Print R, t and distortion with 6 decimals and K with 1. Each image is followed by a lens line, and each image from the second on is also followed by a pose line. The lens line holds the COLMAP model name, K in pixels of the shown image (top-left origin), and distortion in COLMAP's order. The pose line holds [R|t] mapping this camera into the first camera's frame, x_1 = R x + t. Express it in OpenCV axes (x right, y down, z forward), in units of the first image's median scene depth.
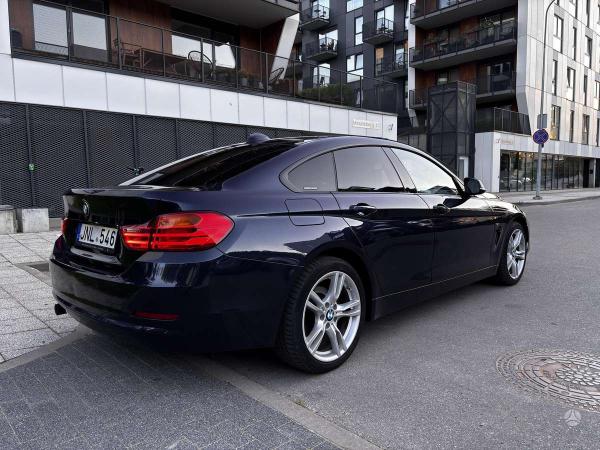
lens RADIAL K [[459.8, 0, 300.0], [0, 459.8, 225.0], [0, 0, 1]] dist [0.055062, -0.062213]
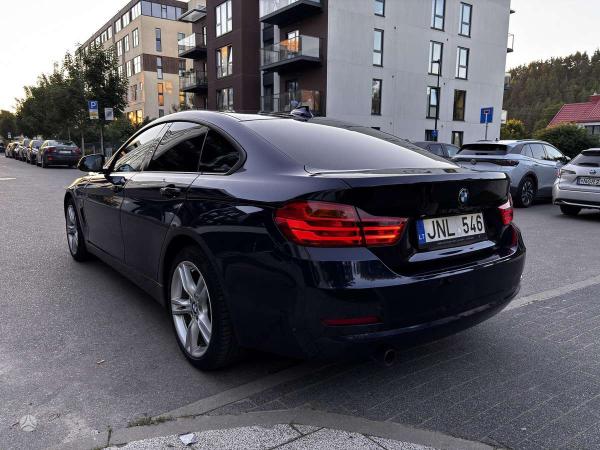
lens RADIAL K [[459.8, 0, 300.0], [0, 459.8, 225.0], [0, 0, 1]] dist [0.055062, -0.062213]
pose [[0.130103, -0.143352, 0.981083, -0.133485], [0.076432, 0.987999, 0.134227, -0.012005], [-0.988550, 0.057523, 0.139498, 0.117590]]
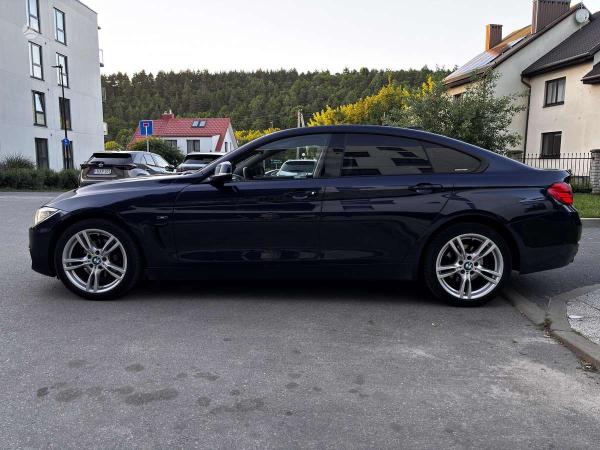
lens RADIAL K [[456.3, 0, 300.0], [0, 456.3, 225.0], [0, 0, 1]] dist [0.018032, 0.000934]
pose [[-0.696705, -0.083550, 0.712476, -0.105270], [0.071372, 0.980193, 0.184737, -0.024310], [-0.713798, 0.179558, -0.676942, 0.280654]]
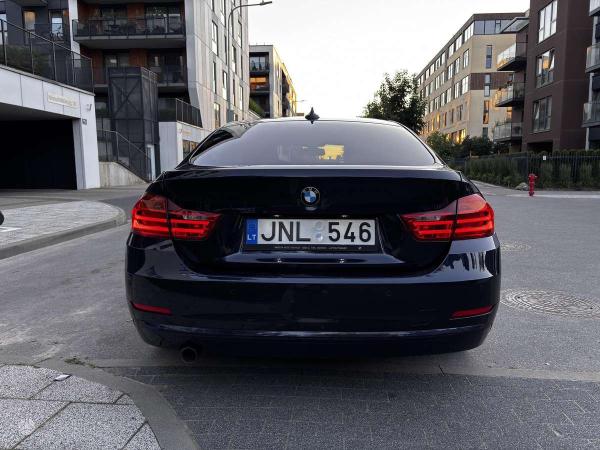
lens RADIAL K [[459.8, 0, 300.0], [0, 459.8, 225.0], [0, 0, 1]] dist [0.055062, -0.062213]
pose [[0.730108, -0.071953, 0.679533, -0.095923], [0.055664, 0.997398, 0.045804, -0.002353], [-0.681061, 0.004383, 0.732214, 0.048432]]
